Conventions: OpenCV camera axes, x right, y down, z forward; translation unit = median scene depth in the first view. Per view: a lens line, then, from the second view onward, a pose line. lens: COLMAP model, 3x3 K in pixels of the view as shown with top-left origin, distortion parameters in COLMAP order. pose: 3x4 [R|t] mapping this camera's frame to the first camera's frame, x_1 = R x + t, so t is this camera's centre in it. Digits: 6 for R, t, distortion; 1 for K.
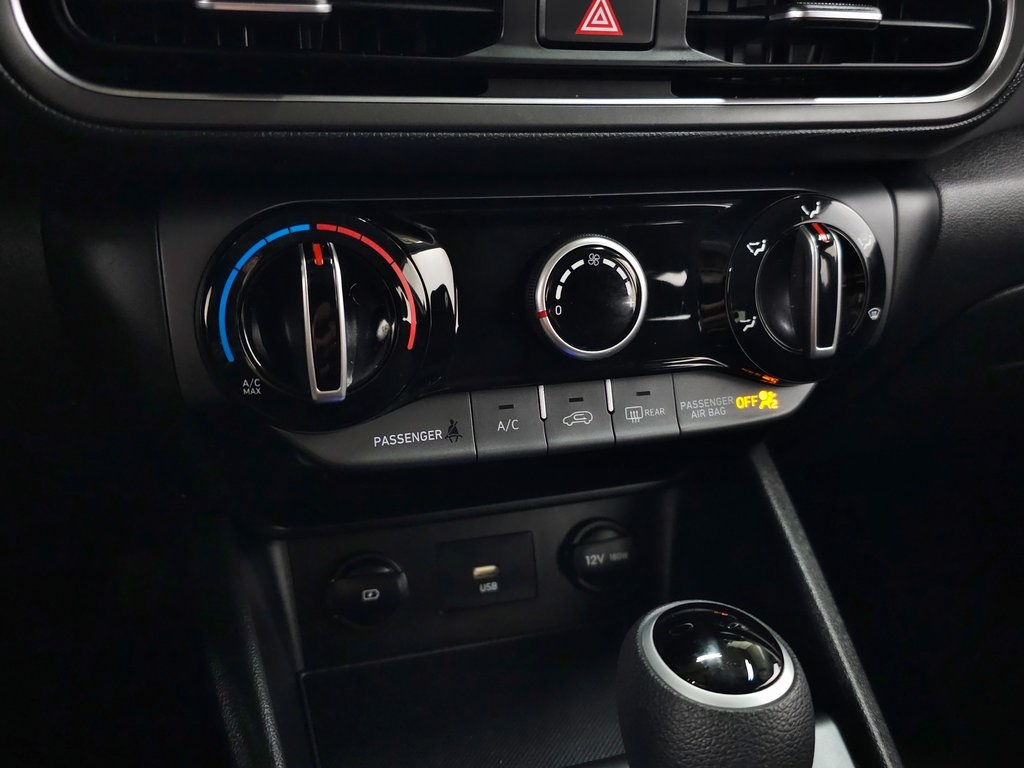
lens RADIAL K [[922.3, 0, 515.9], [0, 922.3, 380.4], [0, 0, 1]] dist [0.066262, -0.163651]
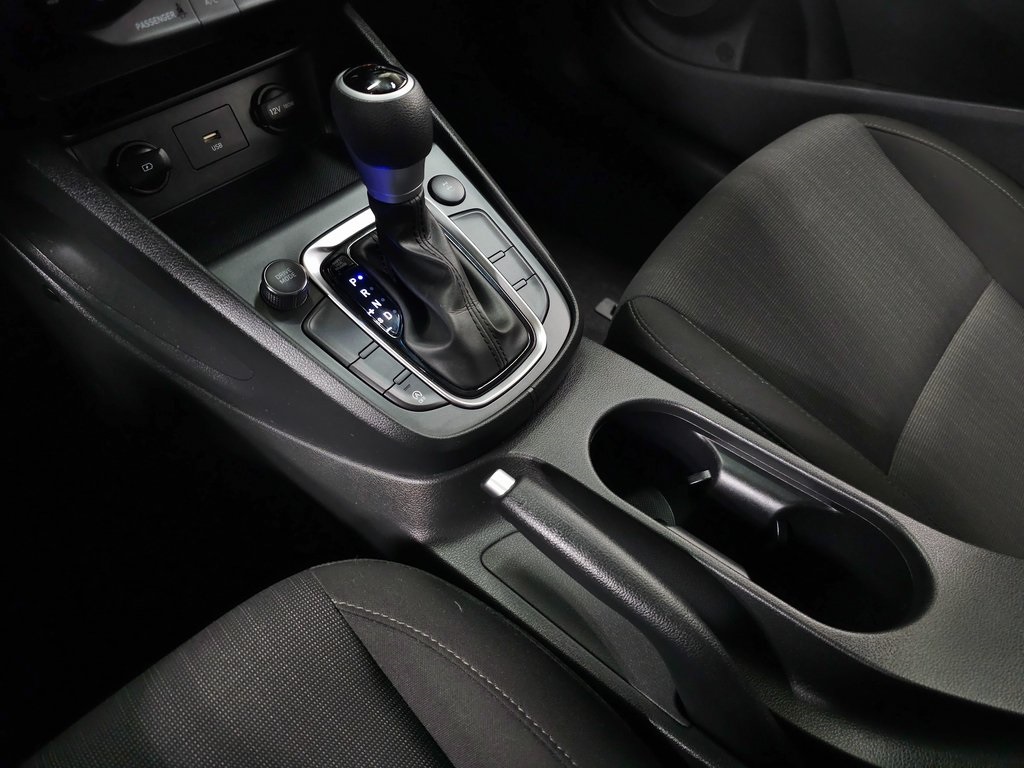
lens RADIAL K [[696.0, 0, 512.0], [0, 696.0, 384.0], [0, 0, 1]] dist [0.029477, -0.044200]
pose [[0.842670, -0.415369, 0.342600, -0.271430], [0.214986, 0.842937, 0.493192, 0.128686], [-0.493647, -0.341944, 0.799616, -0.491830]]
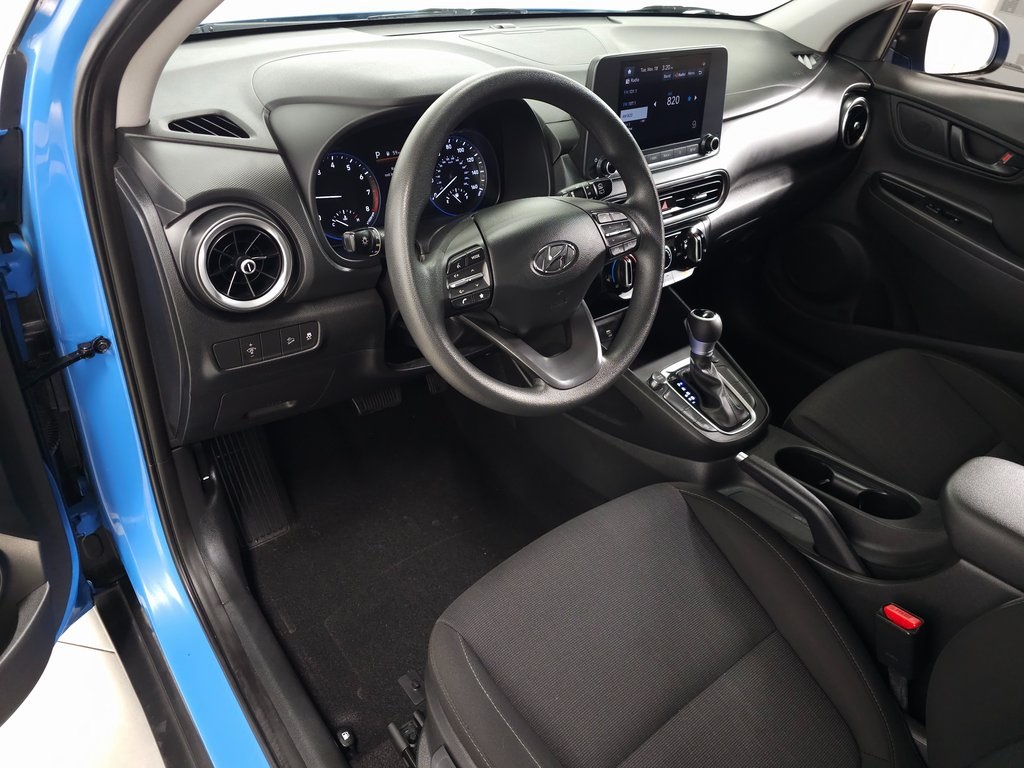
lens RADIAL K [[686.4, 0, 507.8], [0, 686.4, 380.9], [0, 0, 1]] dist [0.040066, -0.048140]
pose [[0.935510, -0.213667, 0.281368, -1.888704], [0.174094, 0.971788, 0.159122, -0.179376], [-0.307429, -0.099876, 0.946315, -2.339197]]
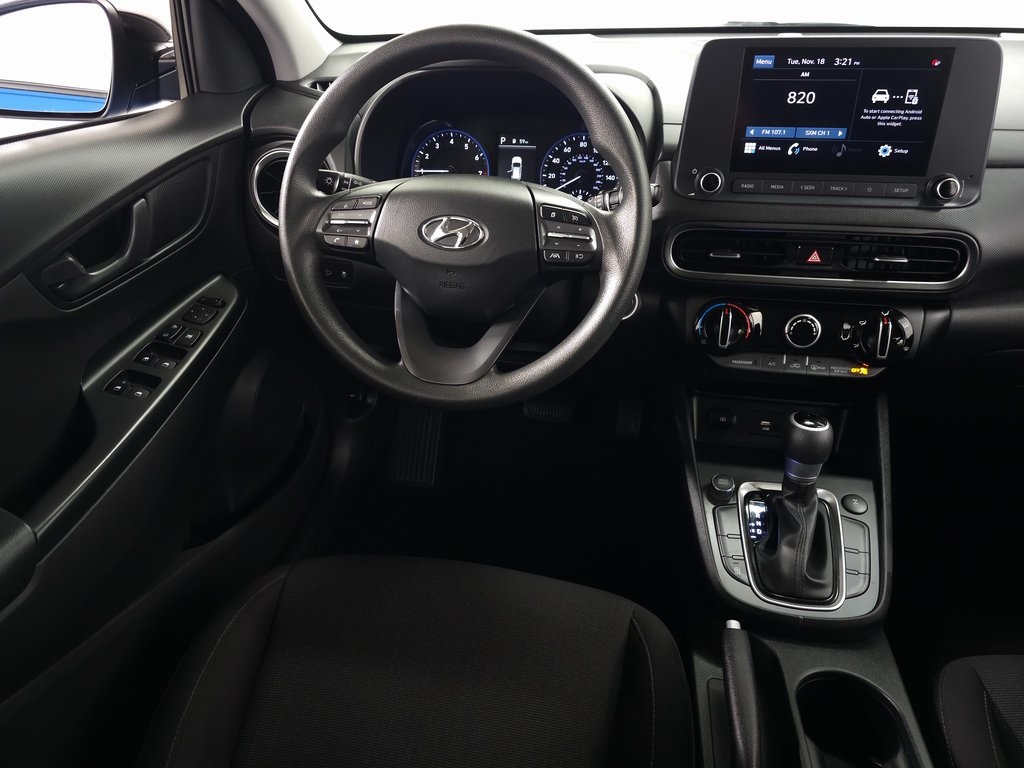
lens RADIAL K [[686.4, 0, 507.8], [0, 686.4, 380.9], [0, 0, 1]] dist [0.040066, -0.048140]
pose [[0.871455, 0.166693, -0.461281, 0.345368], [-0.160179, 0.985633, 0.053565, 0.136816], [0.463582, 0.027208, 0.885636, -1.848347]]
